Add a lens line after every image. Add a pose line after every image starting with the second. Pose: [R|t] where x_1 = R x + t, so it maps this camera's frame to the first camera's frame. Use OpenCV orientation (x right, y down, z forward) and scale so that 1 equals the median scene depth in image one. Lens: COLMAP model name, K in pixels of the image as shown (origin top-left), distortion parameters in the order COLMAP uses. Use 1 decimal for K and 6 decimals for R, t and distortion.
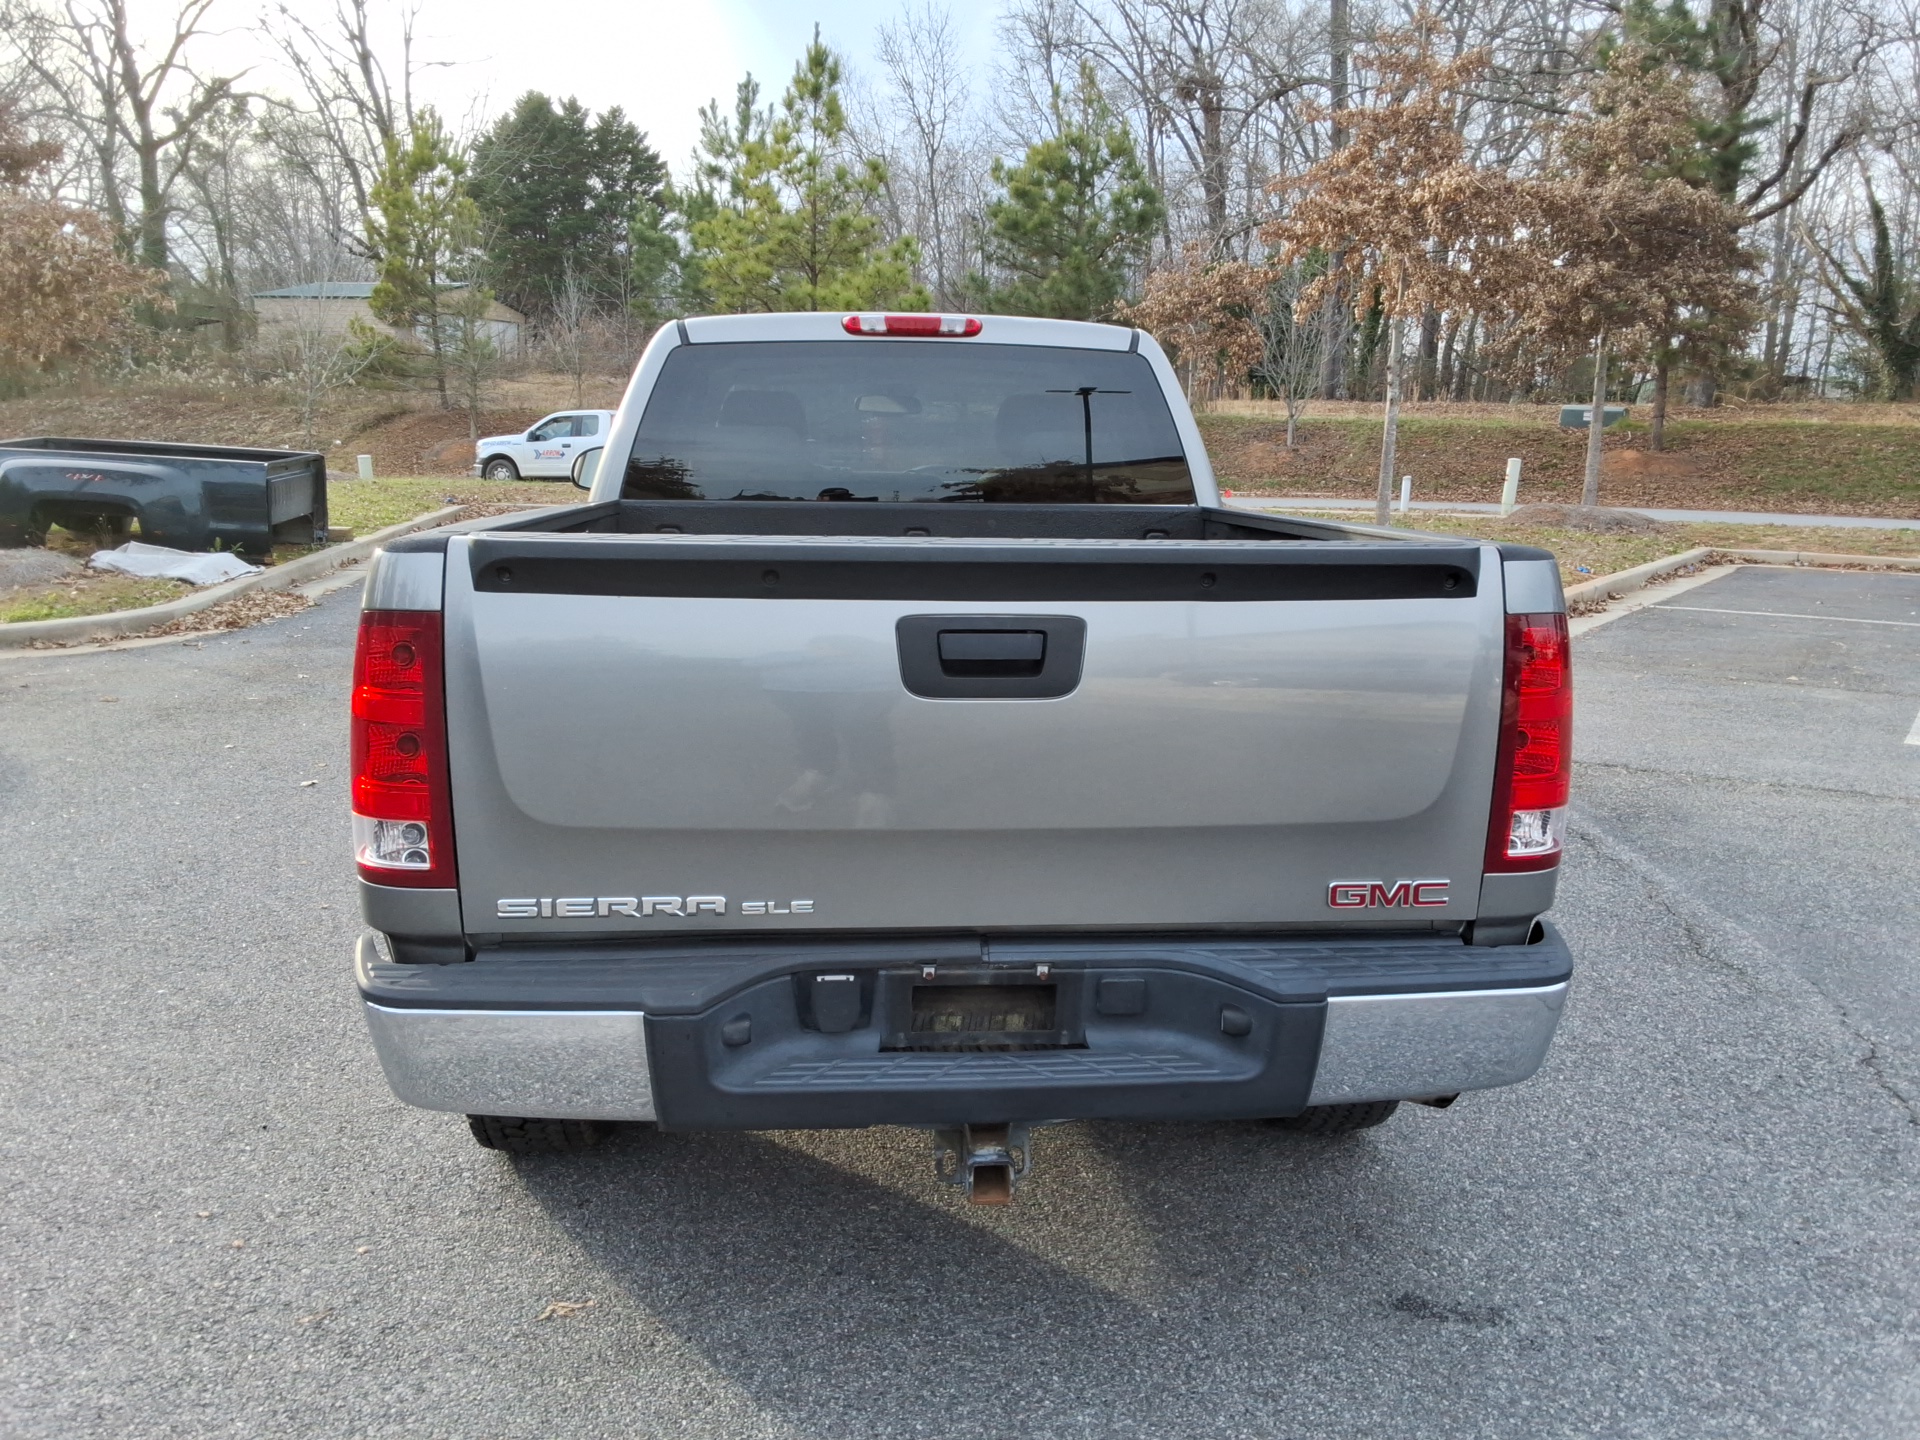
lens RADIAL K [[1526.4, 0, 986.2], [0, 1526.4, 709.3], [0, 0, 1]] dist [0.079785, -0.118641]
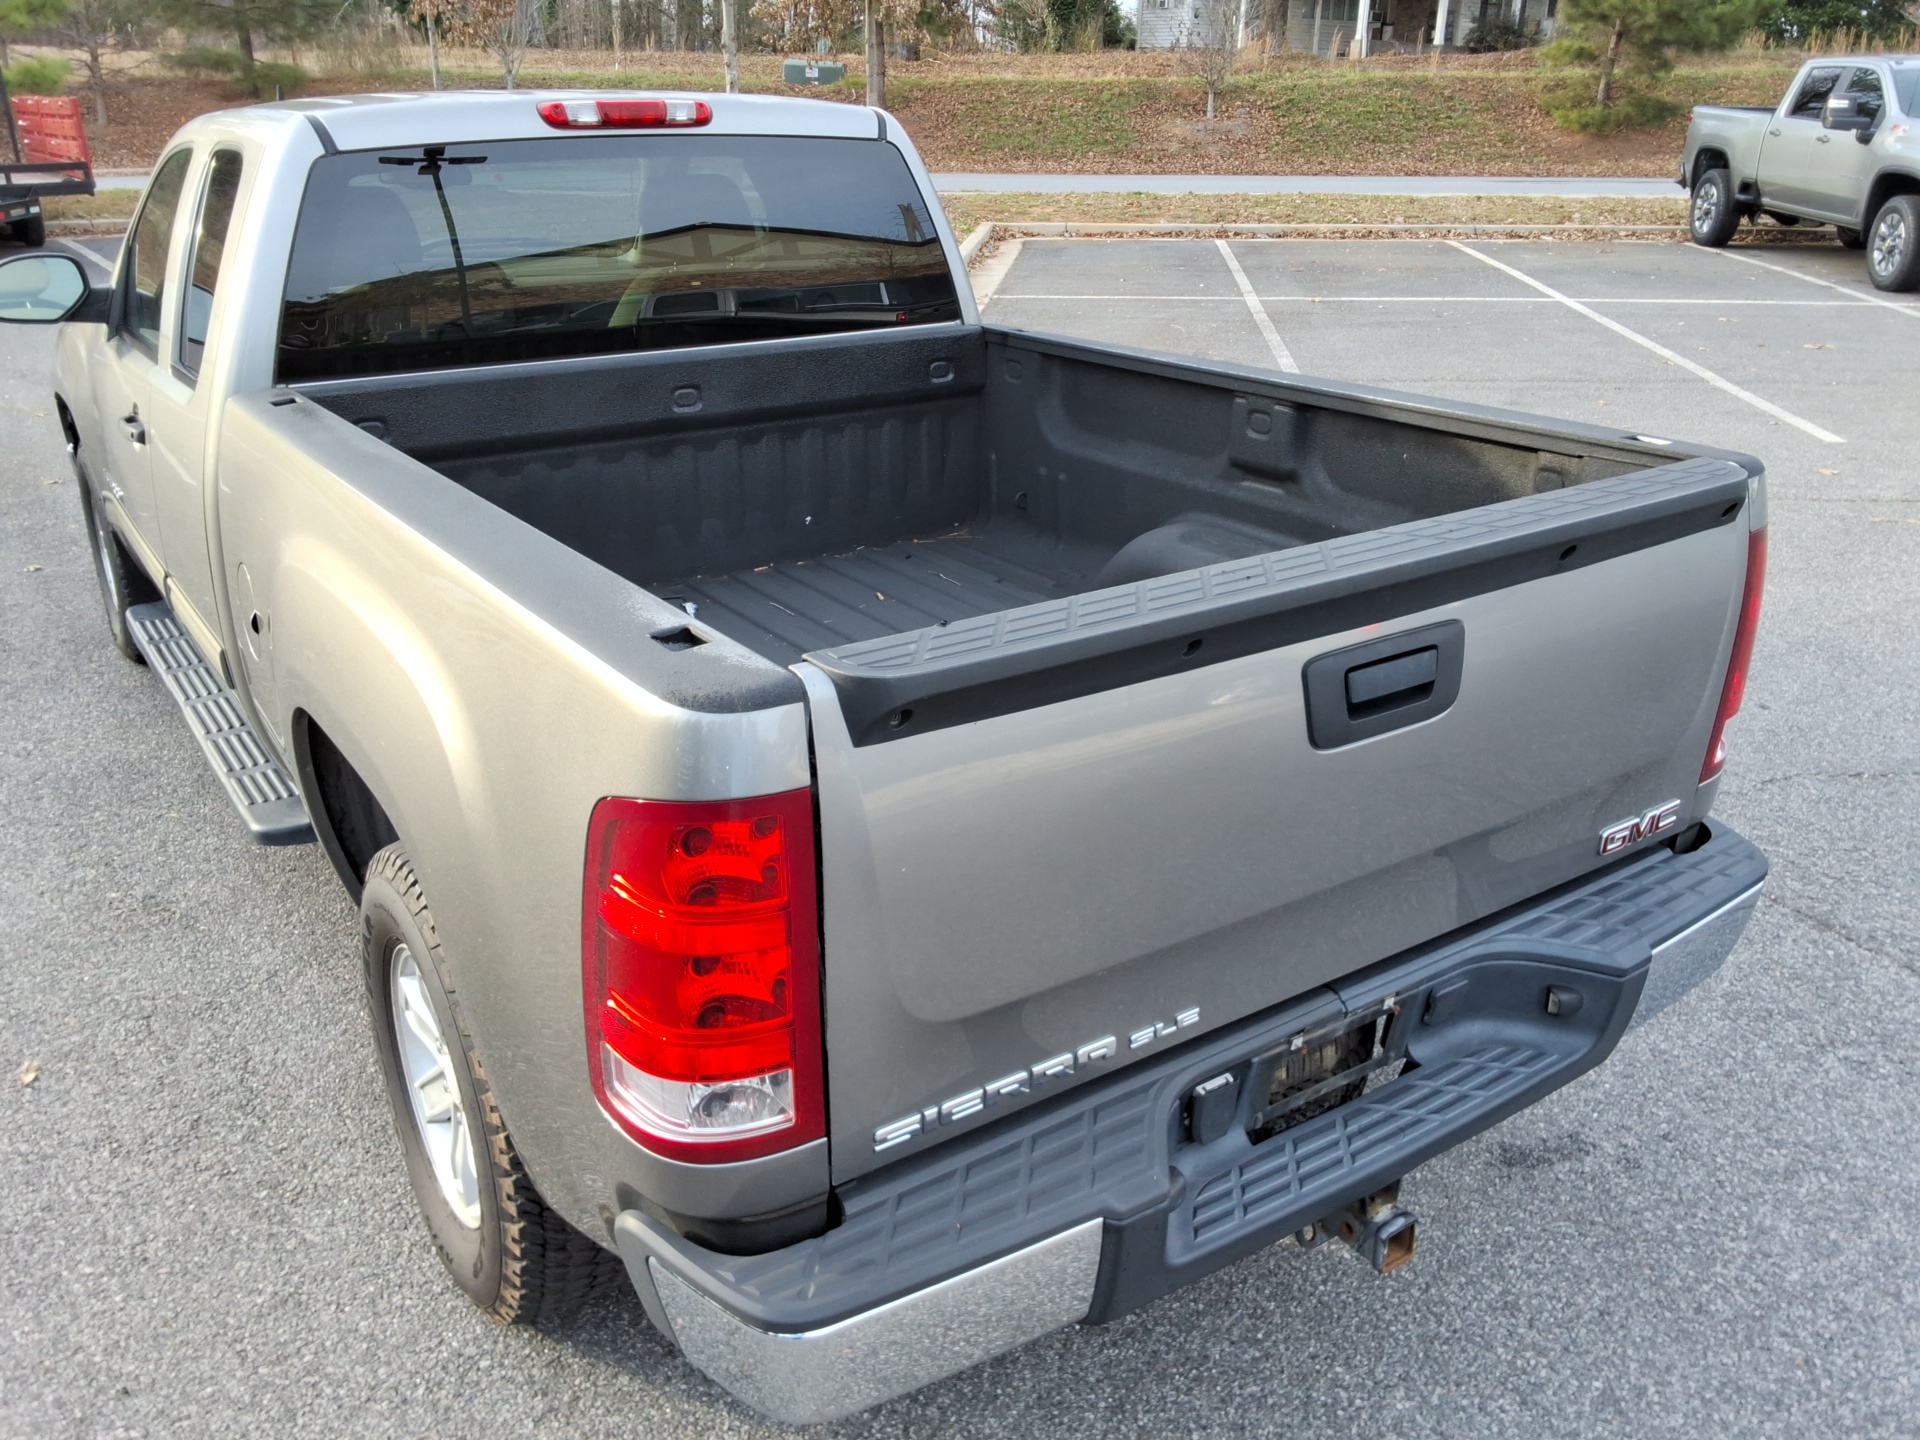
lens RADIAL K [[1526.4, 0, 964.9], [0, 1526.4, 728.0], [0, 0, 1]] dist [0.079785, -0.118641]
pose [[0.877693, -0.197111, 0.436808, -0.292761], [0.095449, 0.965134, 0.243731, -0.123146], [-0.469621, -0.172229, 0.865906, 0.196871]]
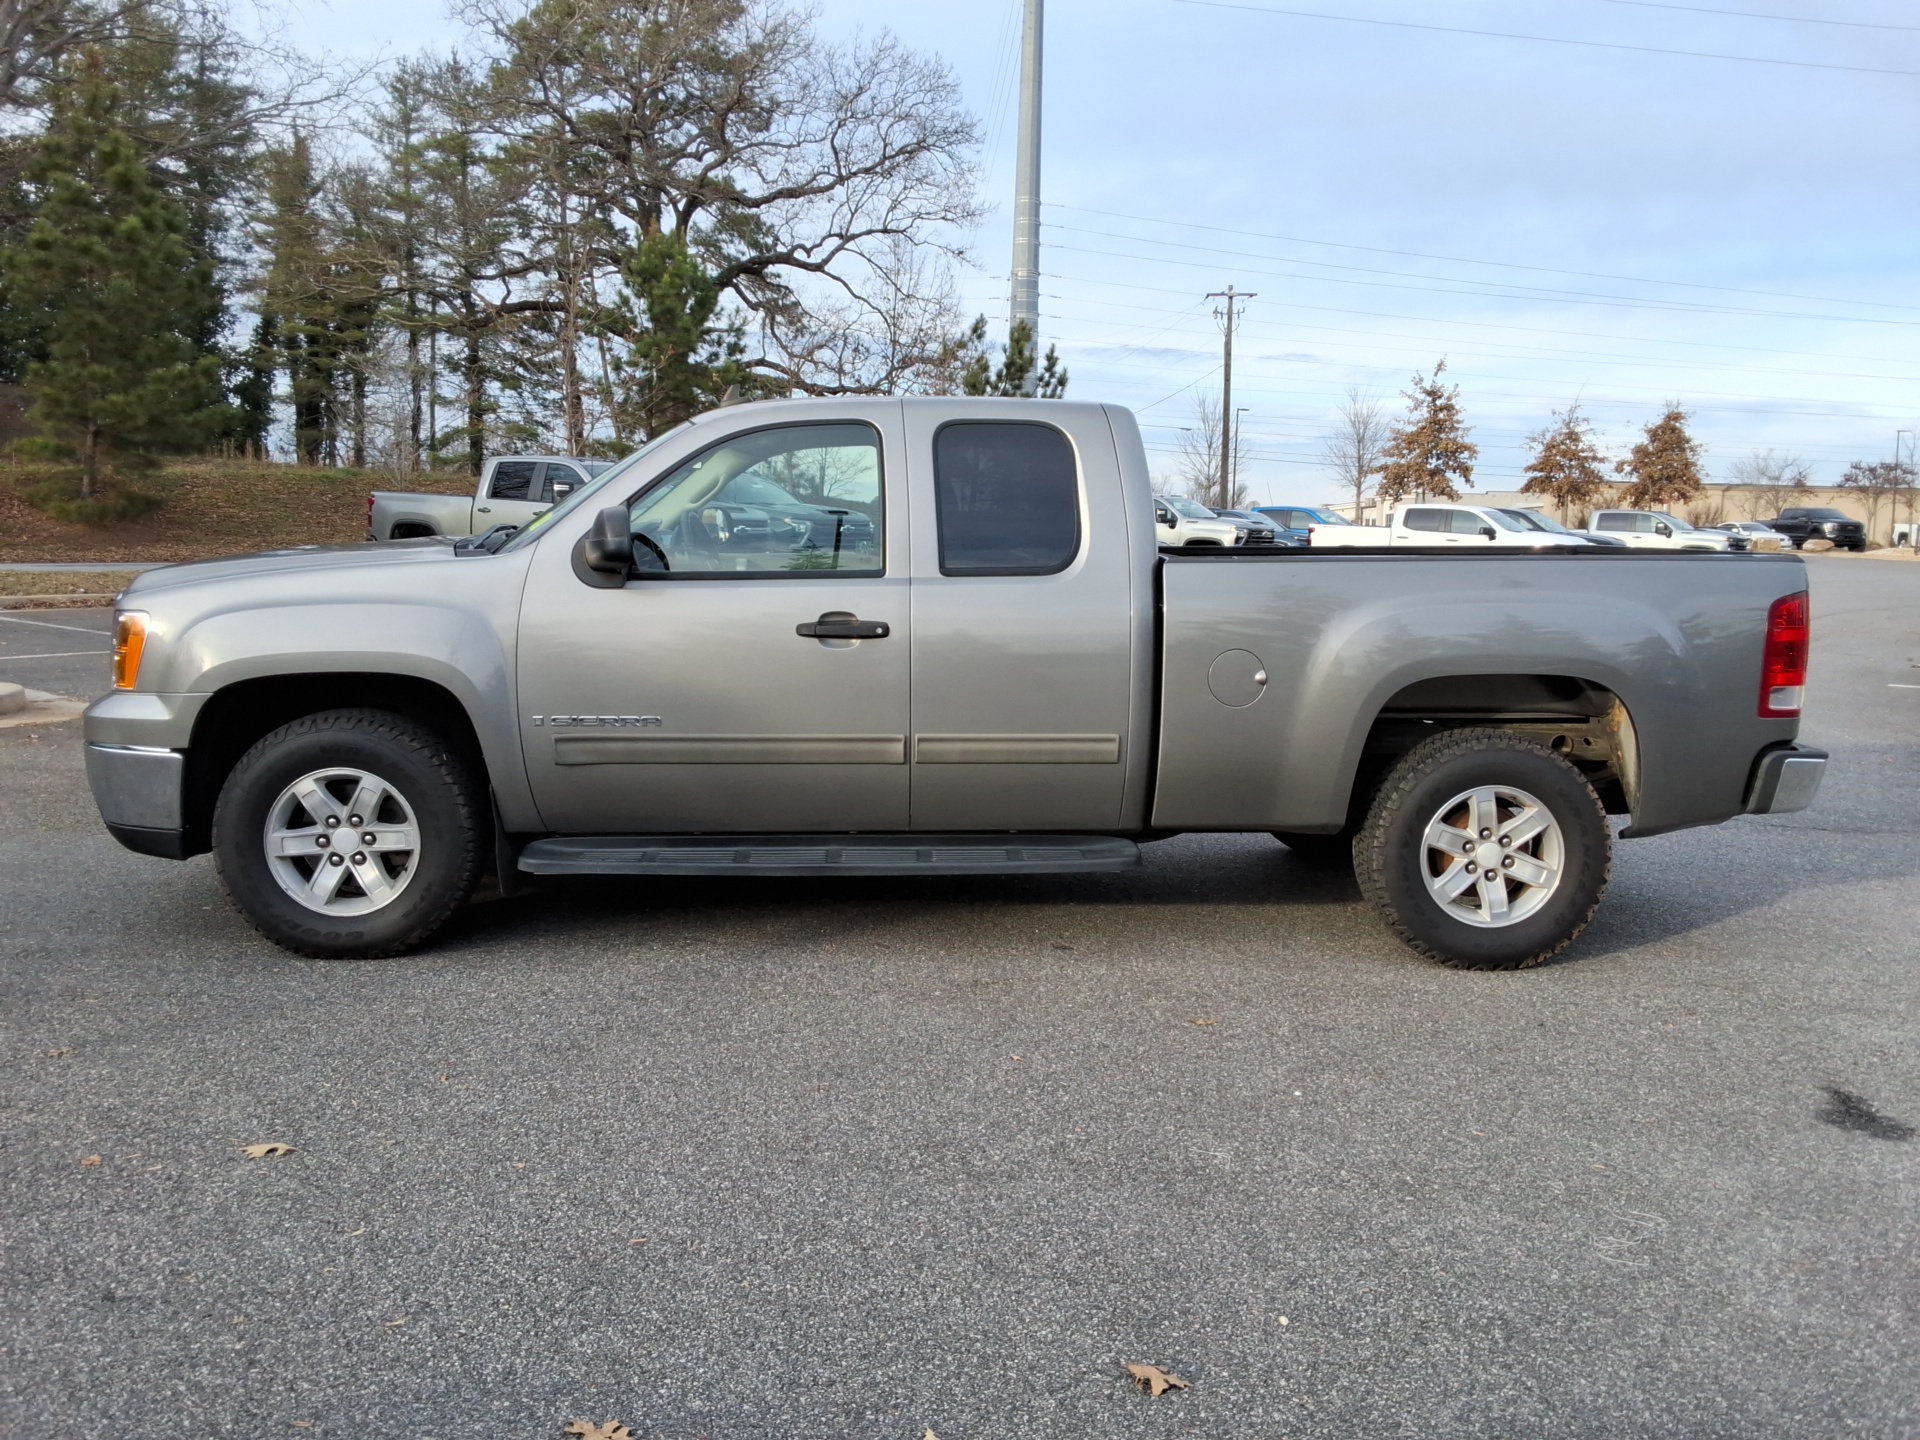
lens RADIAL K [[1526.4, 0, 943.8], [0, 1526.4, 759.0], [0, 0, 1]] dist [0.079785, -0.118641]
pose [[0.053382, -0.166625, 0.984574, -1.387993], [0.152977, 0.975706, 0.156830, -0.192330], [-0.986787, 0.142245, 0.077575, 1.073299]]
